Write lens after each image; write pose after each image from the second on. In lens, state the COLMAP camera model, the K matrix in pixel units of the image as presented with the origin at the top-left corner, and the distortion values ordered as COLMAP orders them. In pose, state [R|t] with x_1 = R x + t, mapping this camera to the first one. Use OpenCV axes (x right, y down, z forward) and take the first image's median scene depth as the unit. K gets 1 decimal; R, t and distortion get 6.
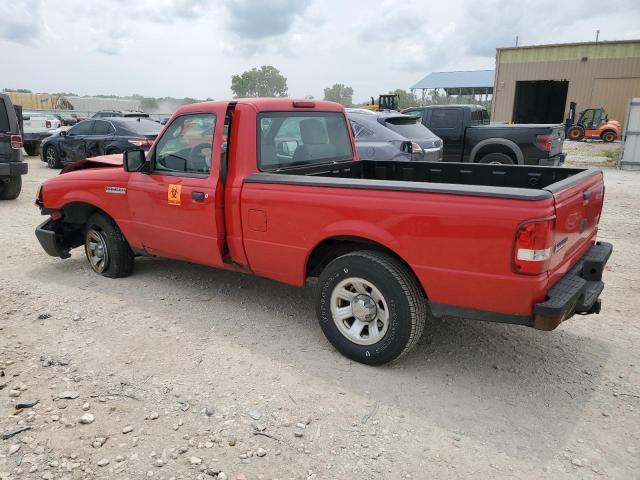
lens RADIAL K [[501.3, 0, 315.5], [0, 501.3, 239.4], [0, 0, 1]] dist [0.002905, -0.001674]
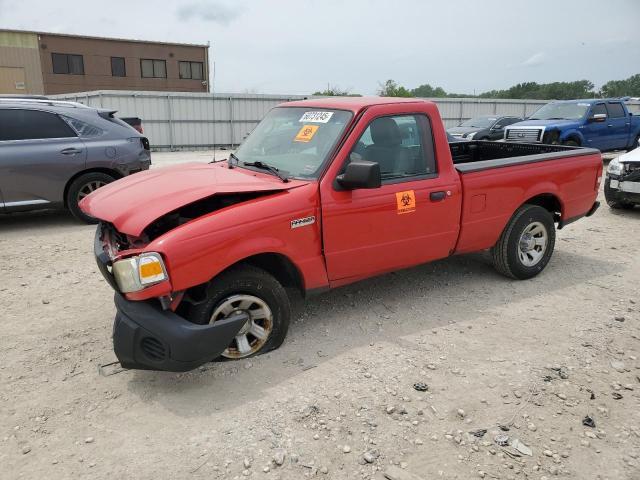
lens RADIAL K [[501.3, 0, 315.5], [0, 501.3, 239.4], [0, 0, 1]] dist [0.002905, -0.001674]
pose [[0.372314, -0.251972, 0.893248, -1.192433], [0.227424, 0.957868, 0.175408, -0.224293], [-0.899812, 0.137839, 0.413932, 0.774143]]
